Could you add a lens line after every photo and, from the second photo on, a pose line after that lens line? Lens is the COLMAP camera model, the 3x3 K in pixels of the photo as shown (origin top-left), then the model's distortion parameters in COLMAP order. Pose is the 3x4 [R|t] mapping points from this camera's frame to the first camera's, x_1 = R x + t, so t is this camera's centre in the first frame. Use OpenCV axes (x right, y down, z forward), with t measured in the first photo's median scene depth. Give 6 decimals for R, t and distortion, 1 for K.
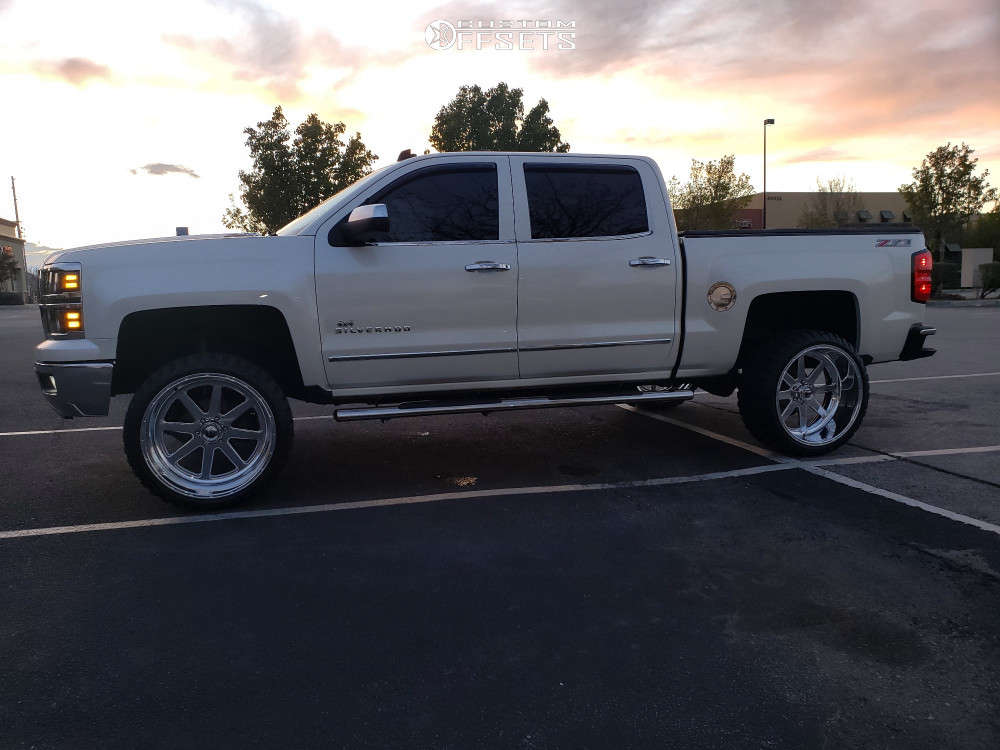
lens RADIAL K [[755.7, 0, 492.1], [0, 755.7, 373.0], [0, 0, 1]] dist [0.009175, 0.006894]
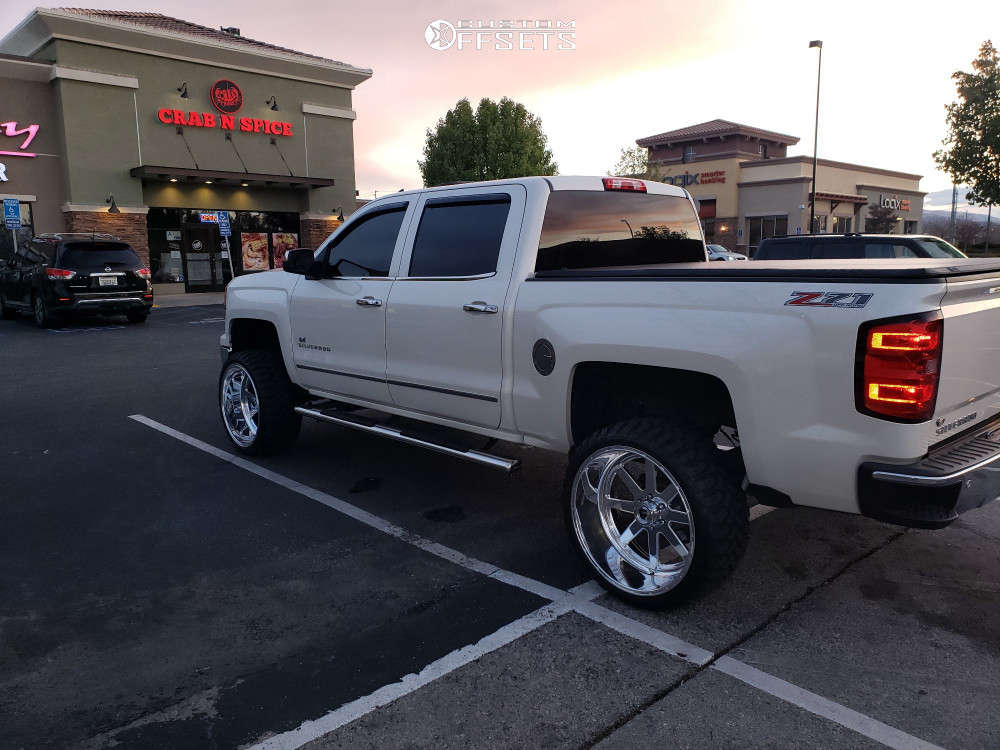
lens RADIAL K [[755.7, 0, 491.5], [0, 755.7, 378.6], [0, 0, 1]] dist [0.009175, 0.006894]
pose [[0.484973, 0.160142, -0.859741, 0.970424], [-0.099364, 0.986815, 0.127762, -0.176188], [0.868866, 0.023466, 0.494491, 0.576515]]
